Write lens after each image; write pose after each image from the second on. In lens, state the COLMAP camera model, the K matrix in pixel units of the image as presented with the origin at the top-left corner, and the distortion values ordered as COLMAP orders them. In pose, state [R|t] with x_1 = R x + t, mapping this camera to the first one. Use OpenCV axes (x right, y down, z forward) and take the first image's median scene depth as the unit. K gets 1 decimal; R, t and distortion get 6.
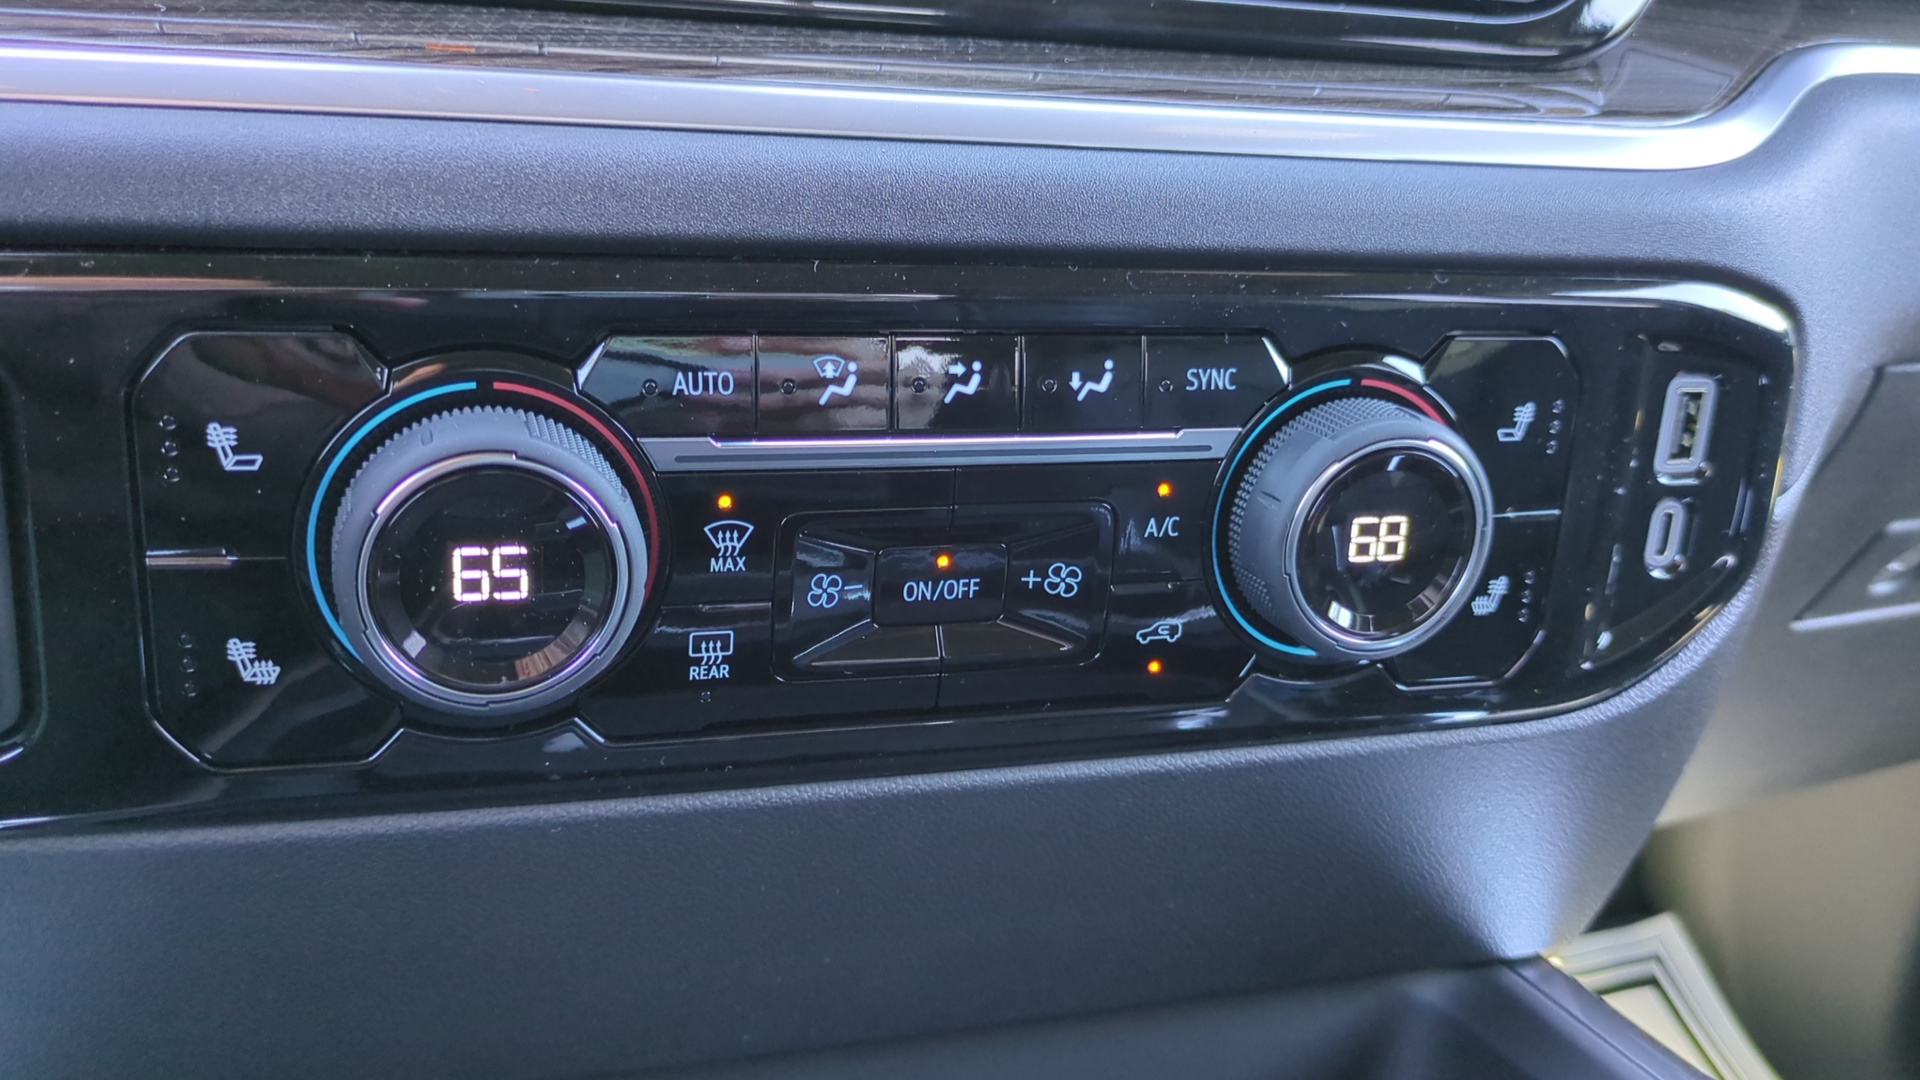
lens RADIAL K [[1696.0, 0, 960.0], [0, 1696.0, 540.0], [0, 0, 1]] dist [0.006796, -0.006370]
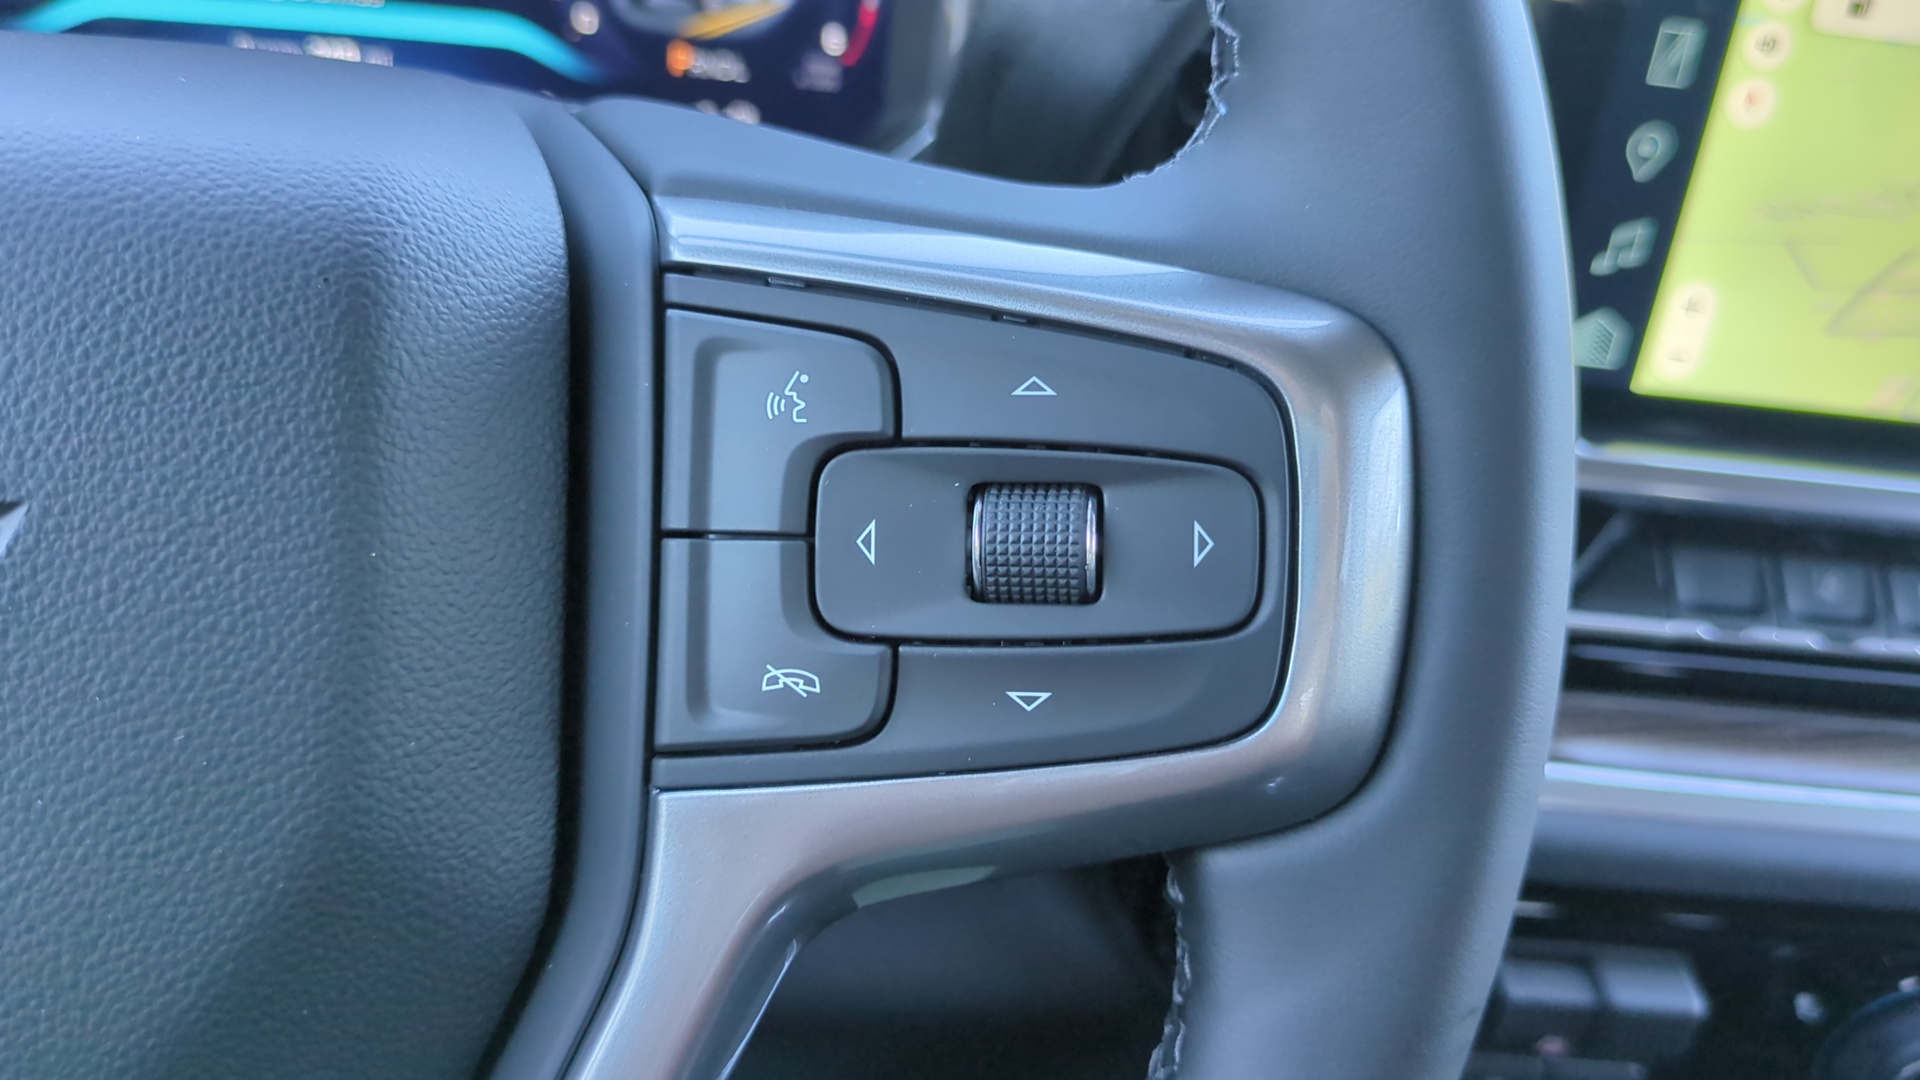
lens RADIAL K [[1696.0, 0, 960.0], [0, 1696.0, 540.0], [0, 0, 1]] dist [0.006796, -0.006370]
pose [[0.958801, 0.174357, -0.224276, -0.815643], [-0.137547, 0.975709, 0.170509, -0.601696], [0.248558, -0.132636, 0.959493, -0.730034]]
